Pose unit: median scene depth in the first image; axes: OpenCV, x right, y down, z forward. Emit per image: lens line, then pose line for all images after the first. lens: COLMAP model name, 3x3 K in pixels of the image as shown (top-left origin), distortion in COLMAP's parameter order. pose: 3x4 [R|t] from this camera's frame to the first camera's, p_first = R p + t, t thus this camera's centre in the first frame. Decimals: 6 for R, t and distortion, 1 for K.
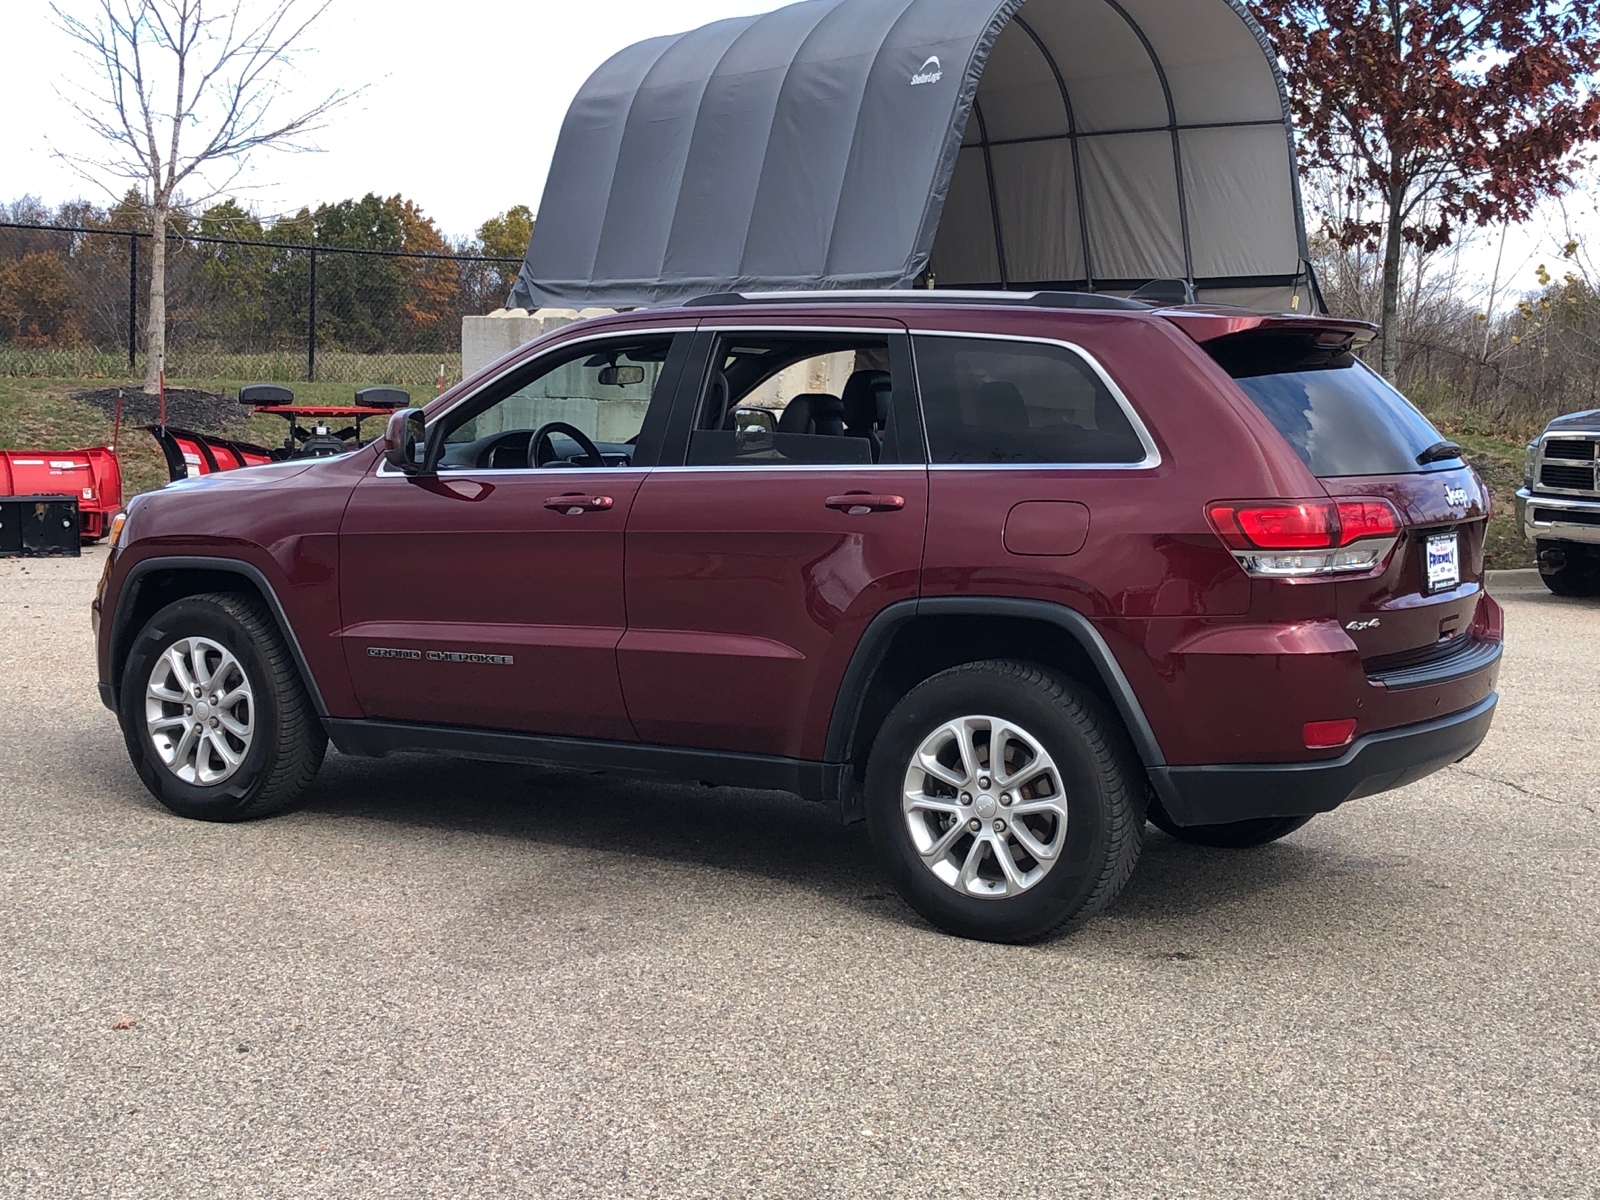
lens RADIAL K [[2386.5, 0, 789.7], [0, 2386.5, 563.4], [0, 0, 1]] dist [0.217955, -0.856700]
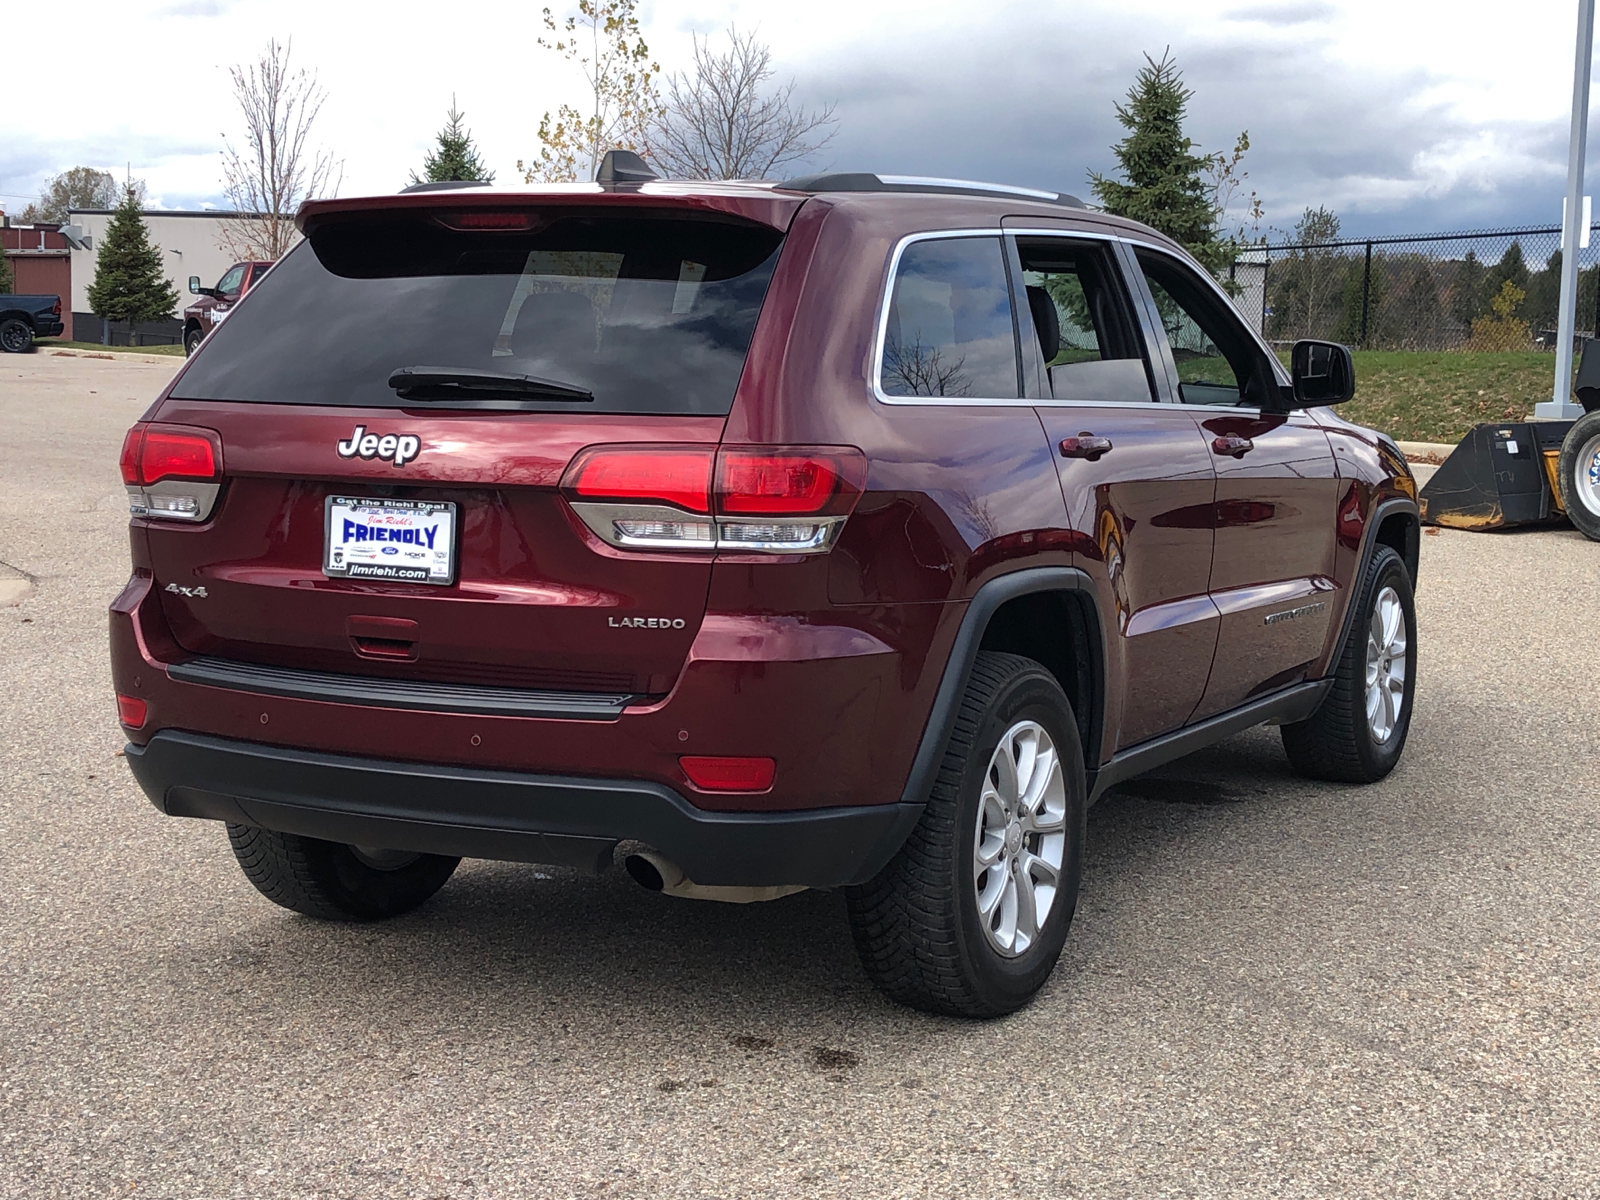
lens RADIAL K [[2386.5, 0, 789.7], [0, 2386.5, 563.4], [0, 0, 1]] dist [0.217955, -0.856700]
pose [[0.062416, 0.088051, -0.994159, 0.951347], [-0.084673, 0.992977, 0.082630, -0.059781], [0.994452, 0.079021, 0.069433, 1.057536]]
